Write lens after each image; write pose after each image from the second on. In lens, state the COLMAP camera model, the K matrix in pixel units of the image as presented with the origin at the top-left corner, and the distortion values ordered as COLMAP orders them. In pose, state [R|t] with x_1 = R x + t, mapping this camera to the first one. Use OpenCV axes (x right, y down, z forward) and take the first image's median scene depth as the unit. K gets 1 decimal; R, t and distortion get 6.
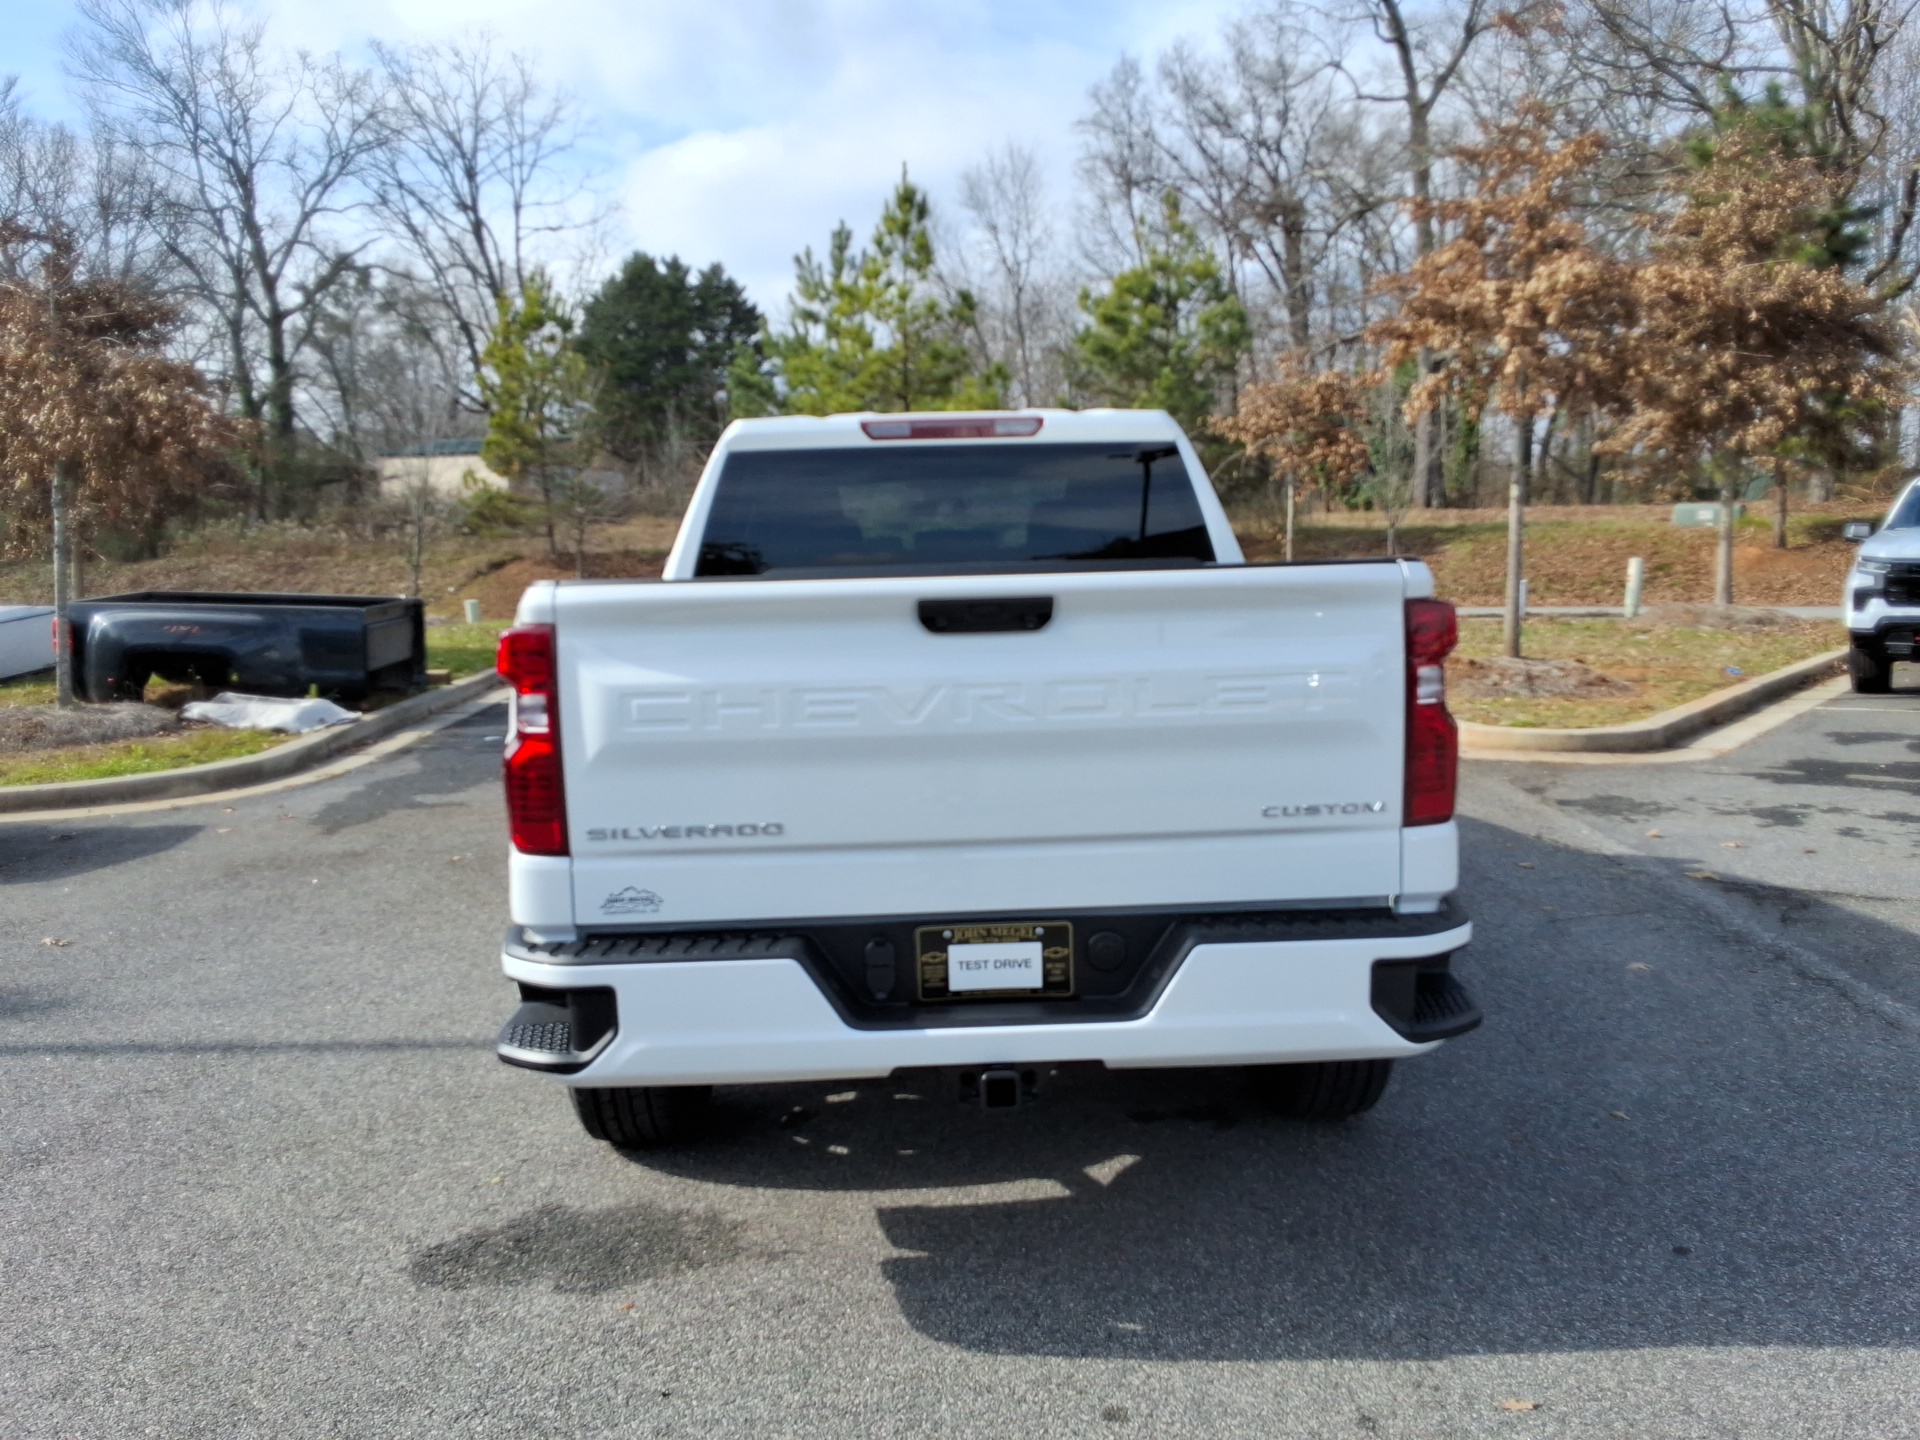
lens RADIAL K [[1526.4, 0, 972.7], [0, 1526.4, 717.0], [0, 0, 1]] dist [0.137861, -0.201505]
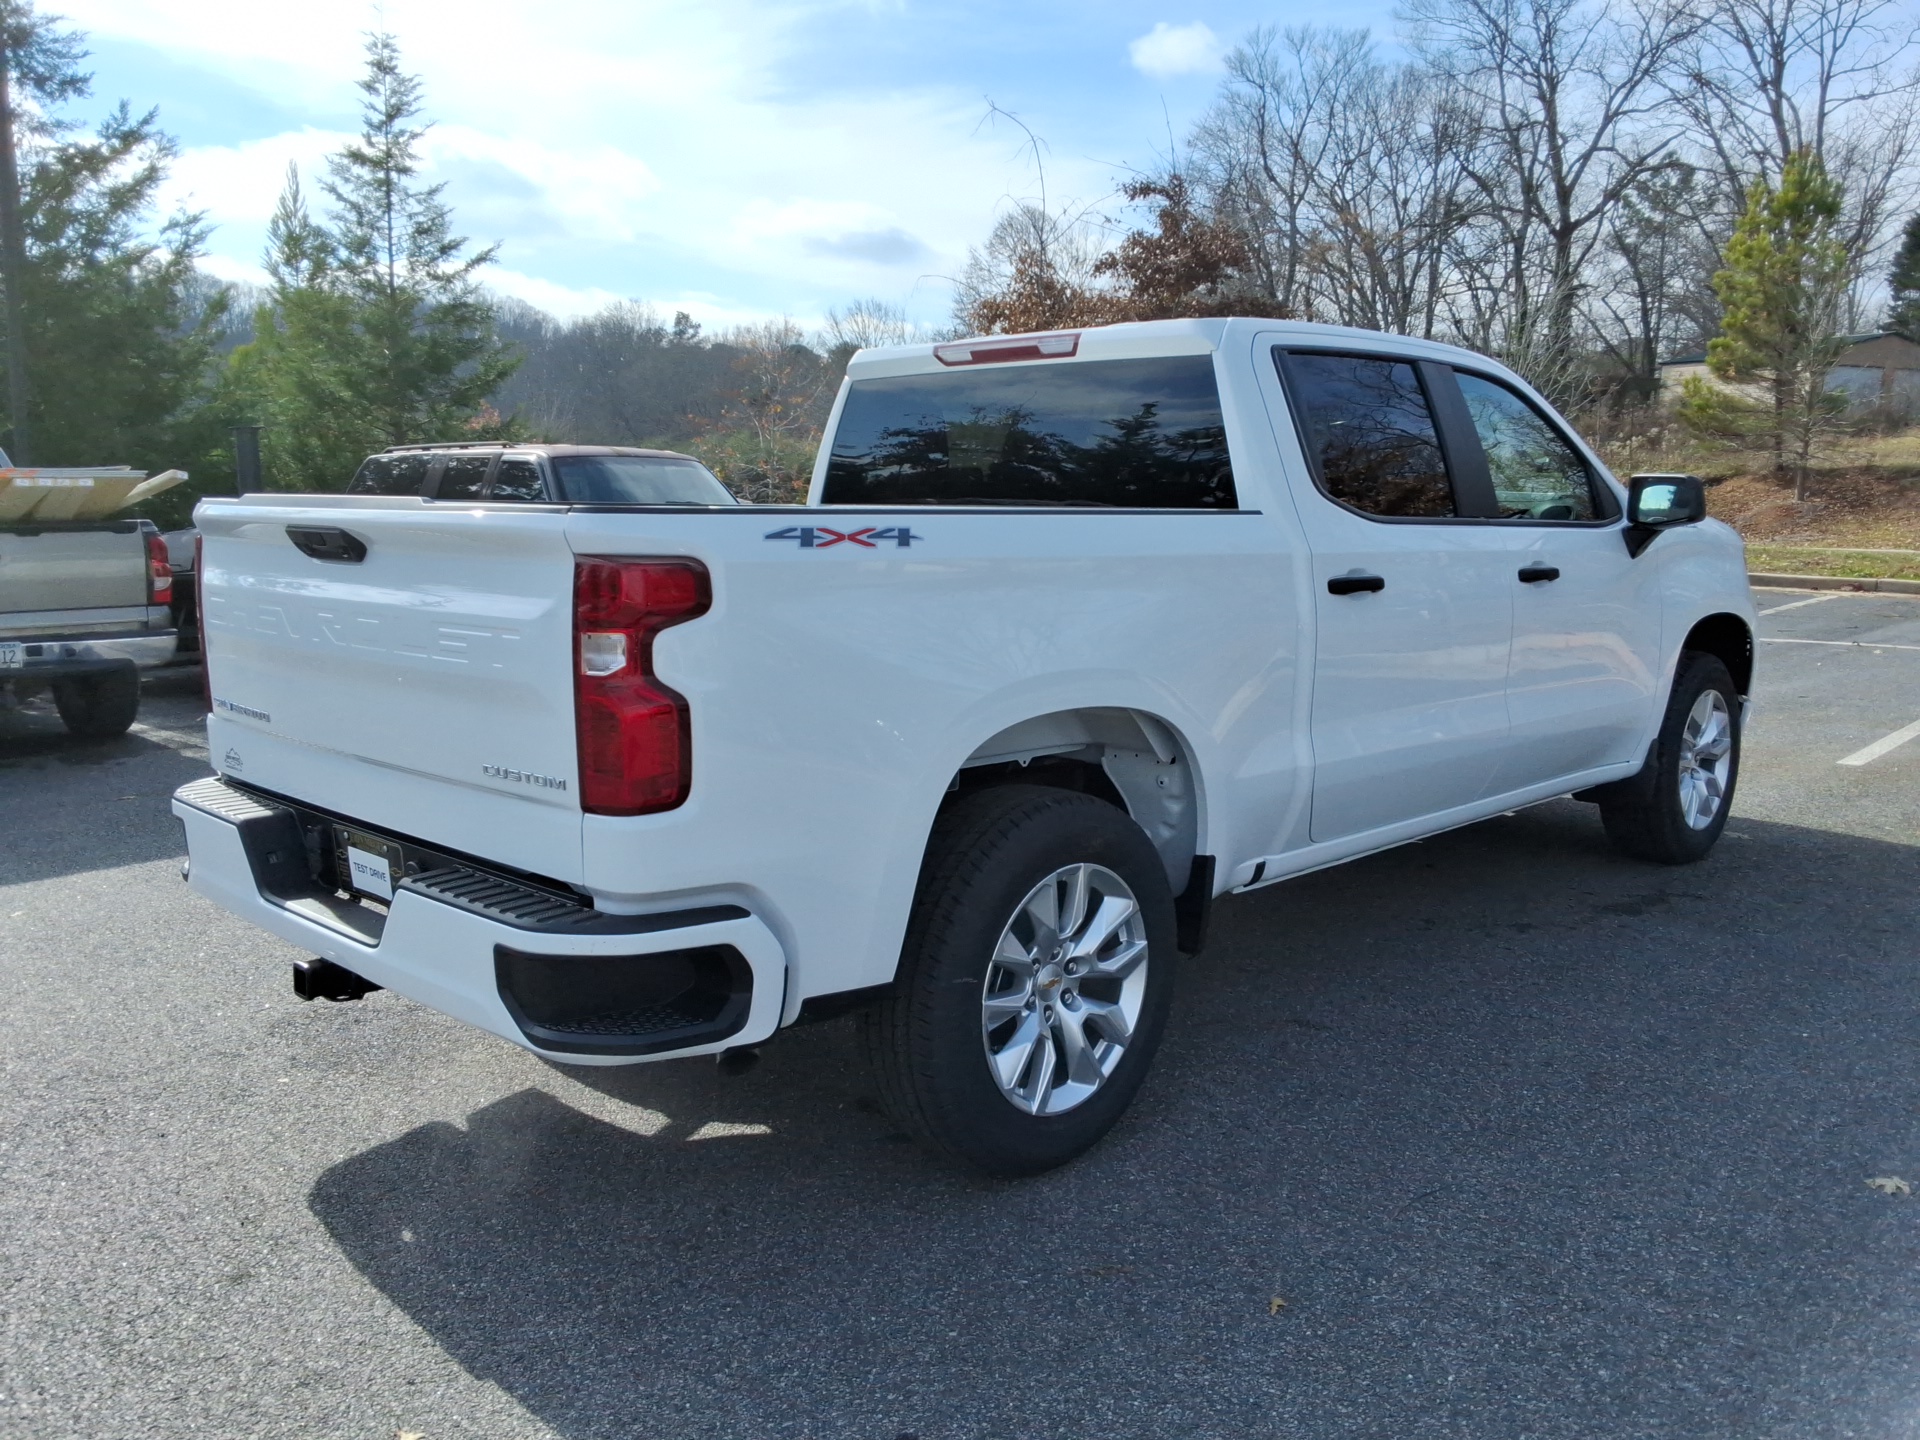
lens RADIAL K [[1538.7, 0, 973.8], [0, 1538.7, 709.3], [0, 0, 1]] dist [0.121504, -0.181704]
pose [[0.686116, 0.130634, -0.715668, 0.296992], [-0.094446, 0.991415, 0.090421, -0.025050], [0.721336, 0.005552, 0.692563, 0.150304]]
